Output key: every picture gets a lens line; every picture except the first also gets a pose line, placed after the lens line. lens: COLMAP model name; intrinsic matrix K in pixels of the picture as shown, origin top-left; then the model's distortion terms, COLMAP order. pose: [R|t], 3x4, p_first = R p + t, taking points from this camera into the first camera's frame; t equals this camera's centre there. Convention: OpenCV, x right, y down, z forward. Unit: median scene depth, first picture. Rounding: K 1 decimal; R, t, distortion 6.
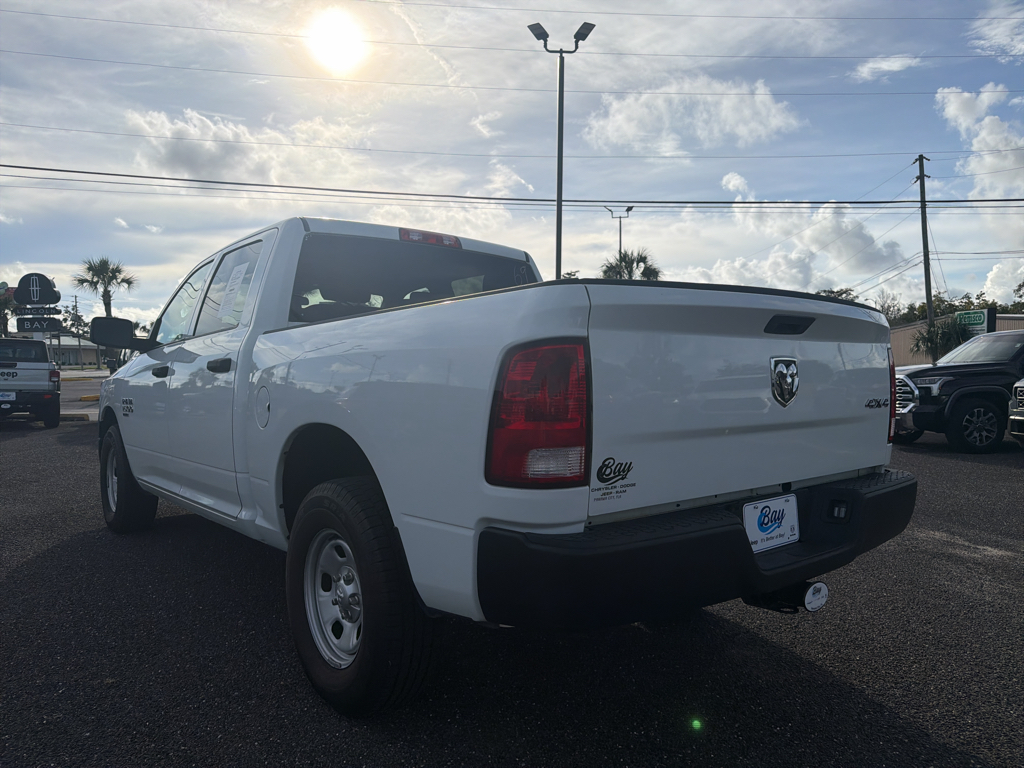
lens RADIAL K [[720.8, 0, 512.0], [0, 720.8, 384.0], [0, 0, 1]] dist [0.087190, -0.122355]
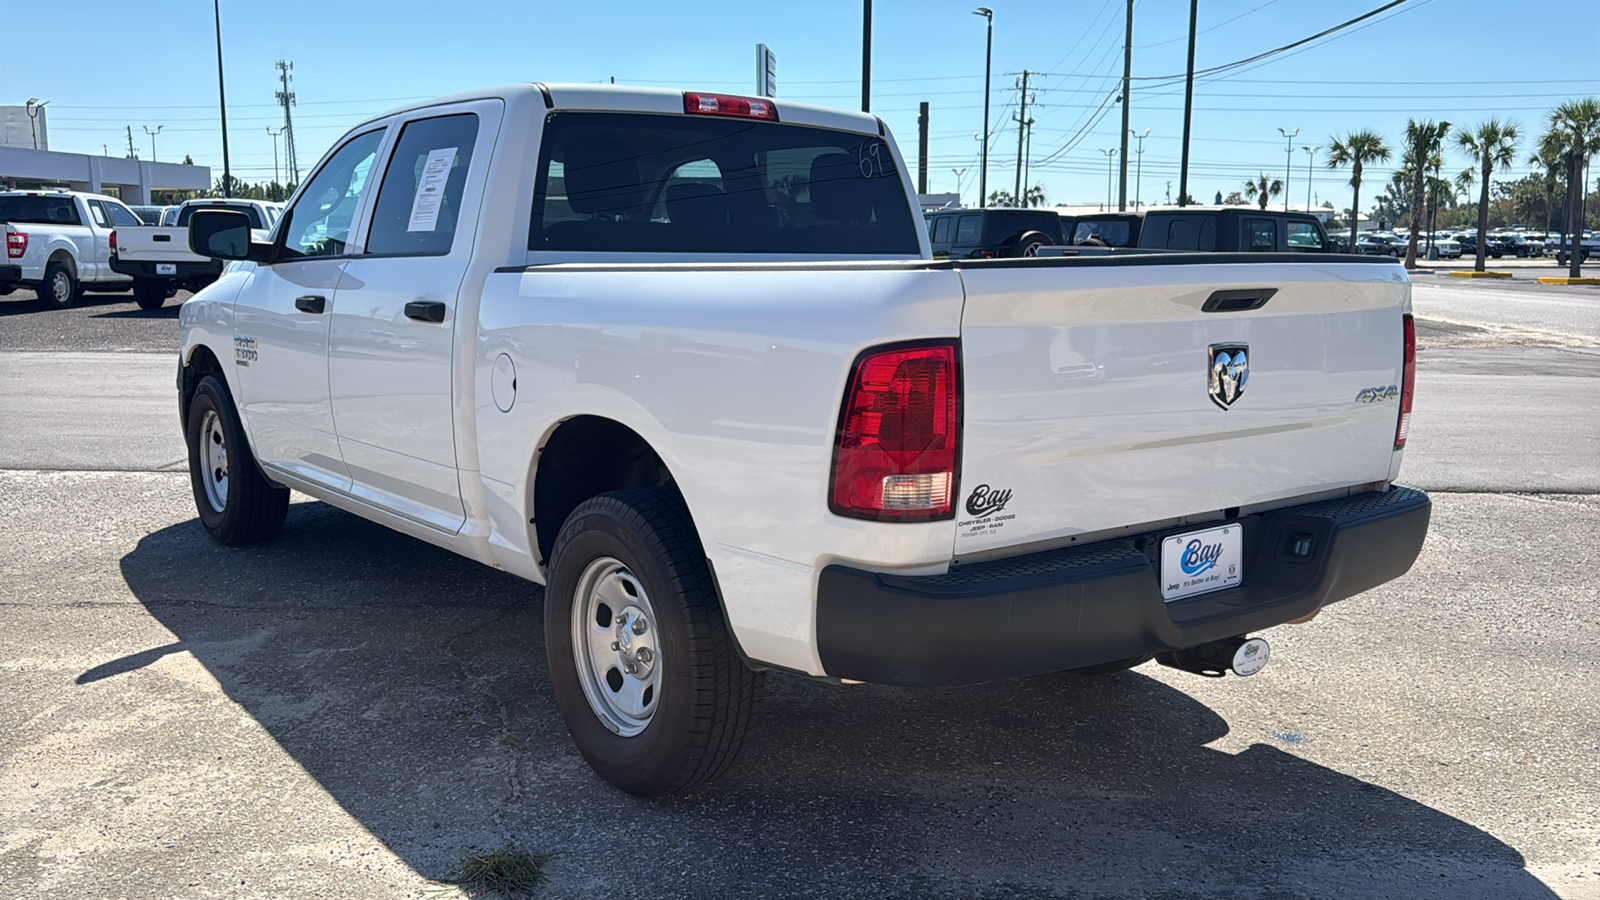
lens RADIAL K [[1382.8, 0, 804.5], [0, 1382.8, 455.7], [0, 0, 1]] dist [0.145303, -0.283146]
pose [[0.999607, 0.017546, -0.021858, -0.025129], [-0.014339, 0.990176, 0.139092, -0.114075], [0.024084, -0.138724, 0.990038, -0.429646]]
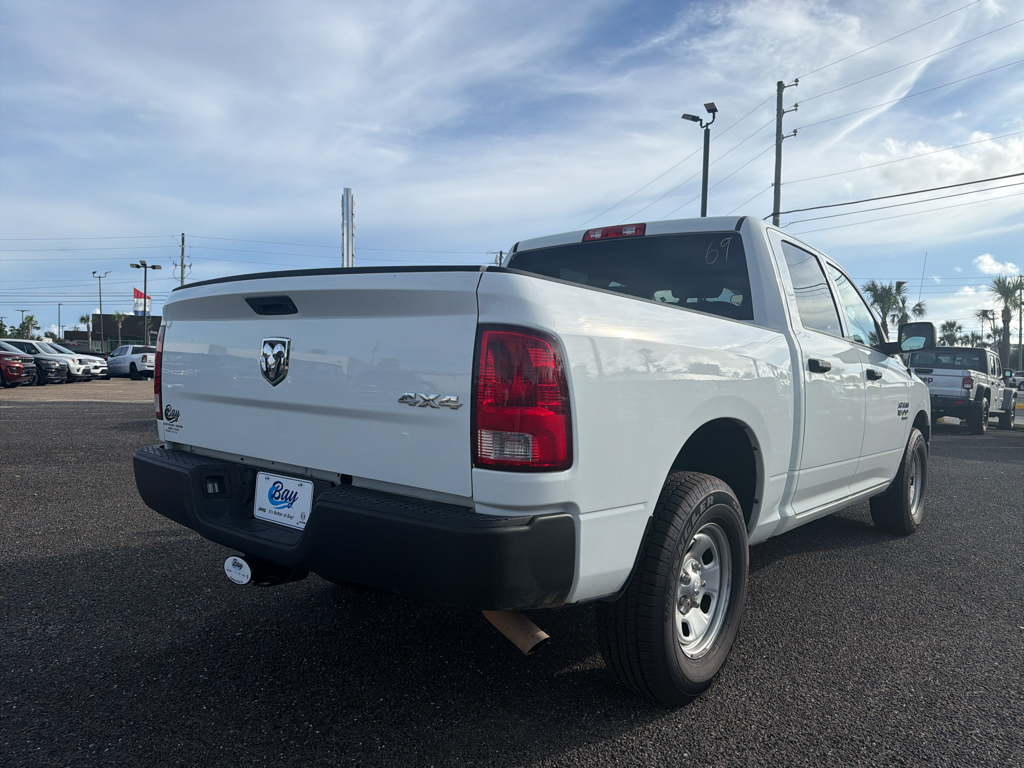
lens RADIAL K [[720.8, 0, 512.0], [0, 720.8, 384.0], [0, 0, 1]] dist [0.087190, -0.122355]
pose [[0.193700, 0.031974, -0.980540, 1.420289], [-0.049555, 0.998512, 0.022771, -0.011054], [0.979809, 0.044180, 0.194996, 1.114454]]
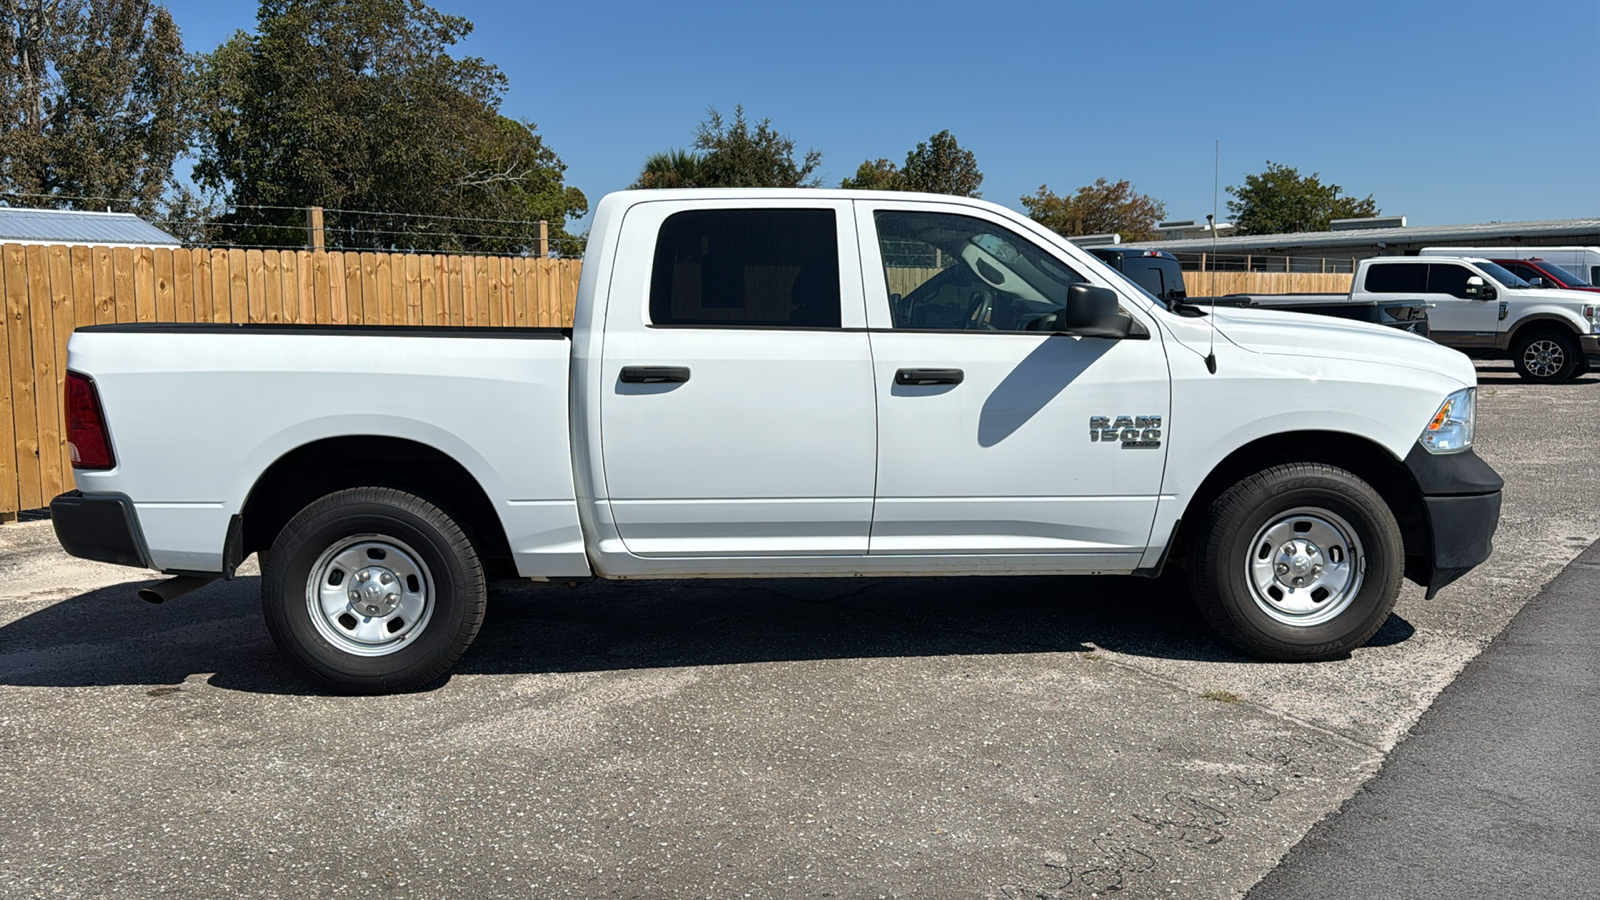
lens RADIAL K [[1382.8, 0, 804.5], [0, 1382.8, 455.7], [0, 0, 1]] dist [0.145303, -0.283146]
pose [[-0.571236, 0.097403, -0.814986, 1.818212], [0.002215, 0.993113, 0.117139, -0.176935], [0.820783, 0.065109, -0.567518, 3.496935]]
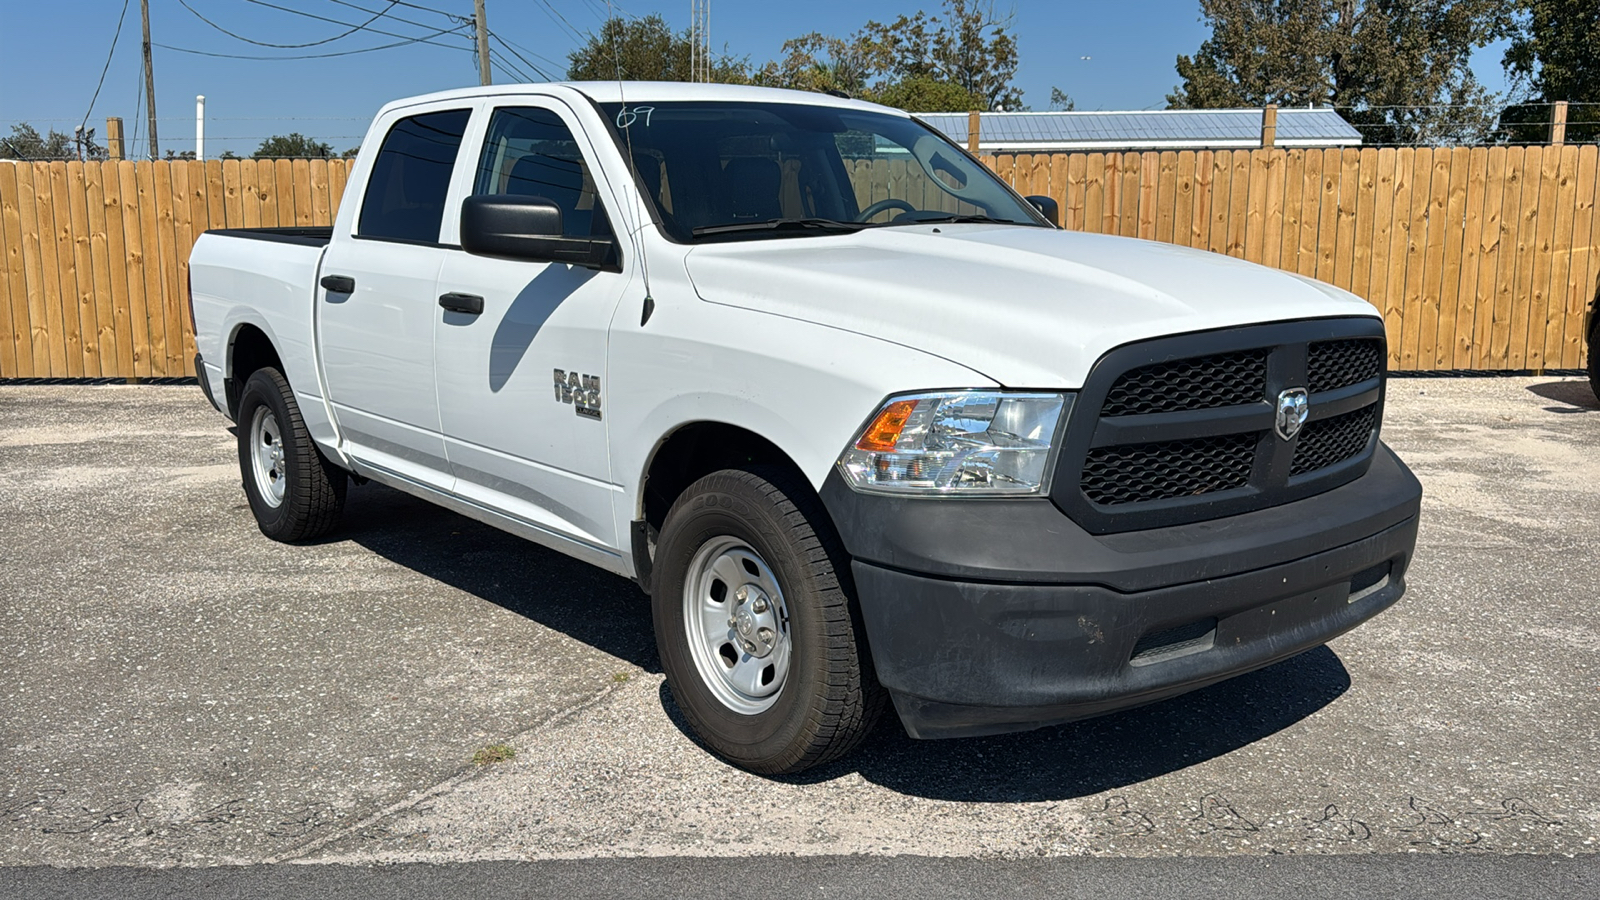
lens RADIAL K [[1382.8, 0, 804.5], [0, 1382.8, 455.7], [0, 0, 1]] dist [0.145303, -0.283146]
pose [[-0.999909, 0.011590, -0.006877, -0.671231], [0.010118, 0.982678, 0.185043, -0.187581], [0.008902, 0.184957, -0.982706, 4.366125]]
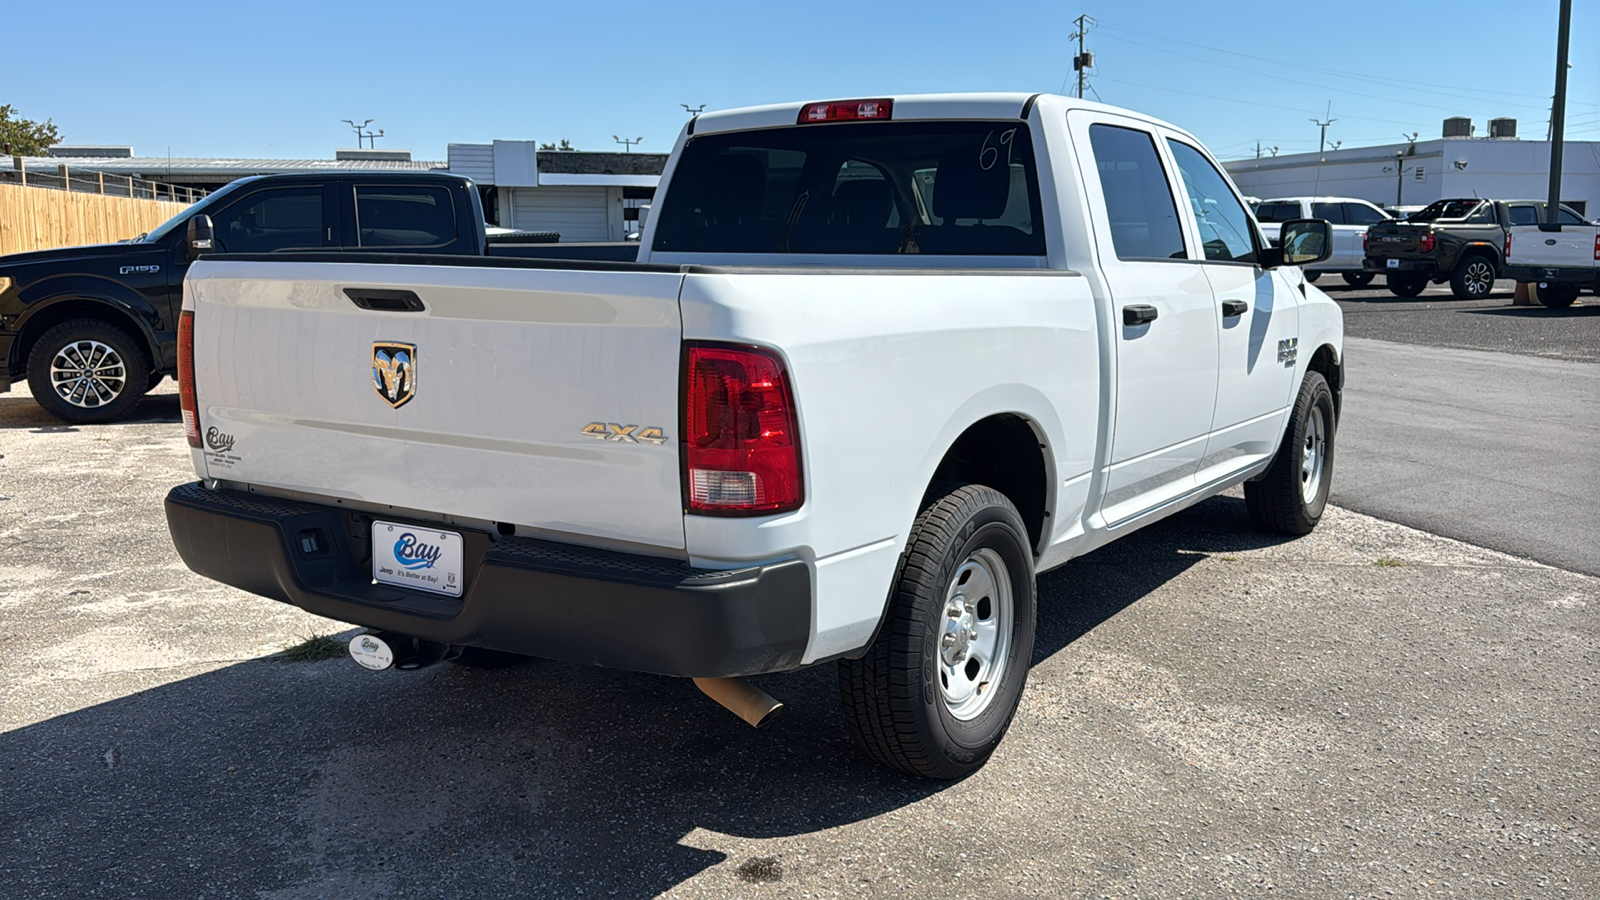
lens RADIAL K [[1382.8, 0, 804.5], [0, 1382.8, 455.7], [0, 0, 1]] dist [0.145303, -0.283146]
pose [[0.294800, 0.154315, -0.943016, 1.851540], [-0.013536, 0.987449, 0.157354, -0.152278], [0.955463, -0.033624, 0.293189, 0.966501]]
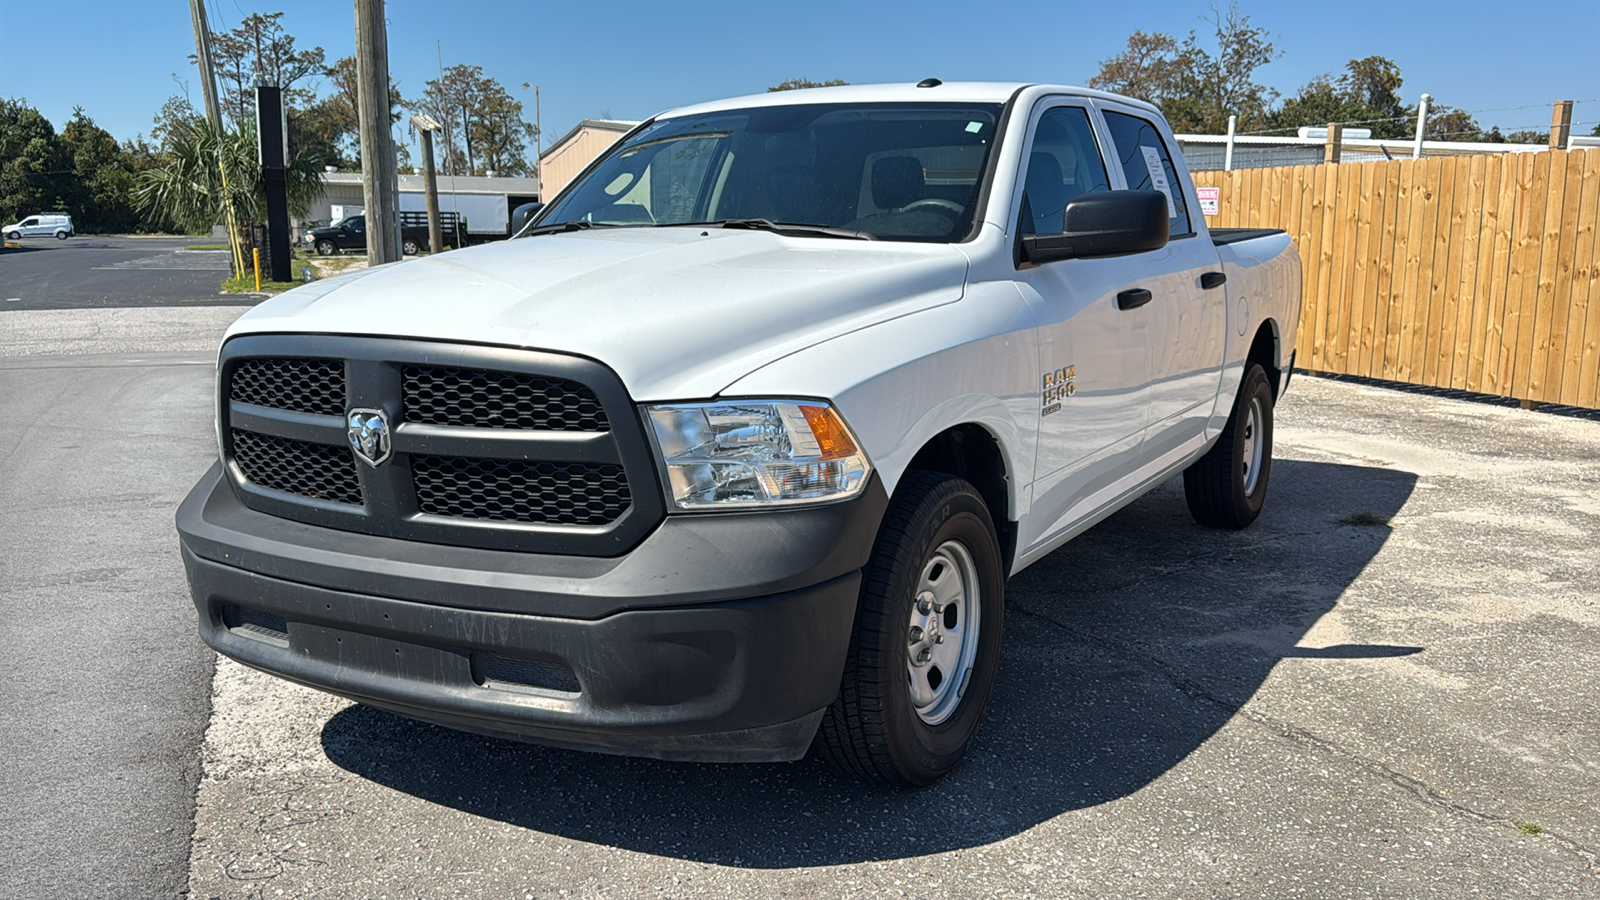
lens RADIAL K [[1382.8, 0, 804.5], [0, 1382.8, 455.7], [0, 0, 1]] dist [0.145303, -0.283146]
pose [[-0.366427, -0.148466, 0.918525, -2.593979], [0.018339, 0.985843, 0.166663, -0.151887], [-0.930266, 0.077915, -0.358517, 3.005923]]
